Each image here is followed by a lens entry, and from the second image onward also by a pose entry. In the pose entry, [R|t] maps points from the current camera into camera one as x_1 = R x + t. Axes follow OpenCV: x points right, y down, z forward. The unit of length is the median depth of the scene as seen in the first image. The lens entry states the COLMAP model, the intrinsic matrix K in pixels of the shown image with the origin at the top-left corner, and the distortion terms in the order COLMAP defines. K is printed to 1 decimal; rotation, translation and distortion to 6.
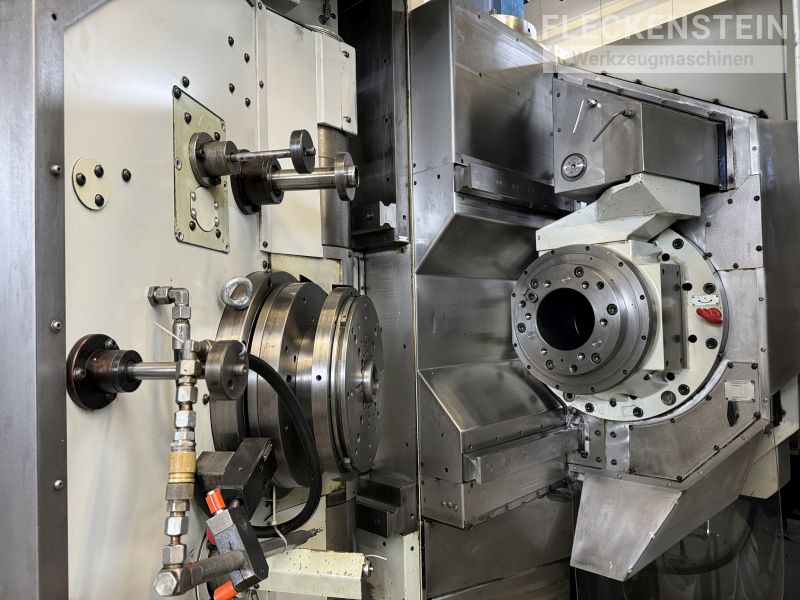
lens RADIAL K [[572.2, 0, 398.0], [0, 572.2, 297.1], [0, 0, 1]] dist [0.049694, -0.060842]
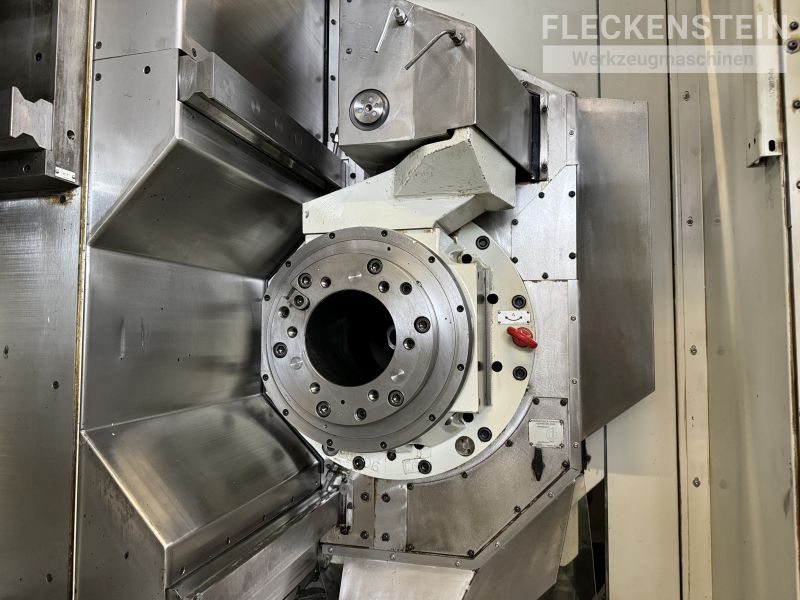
lens RADIAL K [[572.2, 0, 400.1], [0, 572.2, 300.1], [0, 0, 1]] dist [0.049694, -0.060842]
pose [[0.868329, 0.053771, 0.493065, 0.020703], [-0.043873, 0.998536, -0.031630, 0.013502], [-0.494044, 0.005833, 0.869418, 0.408208]]
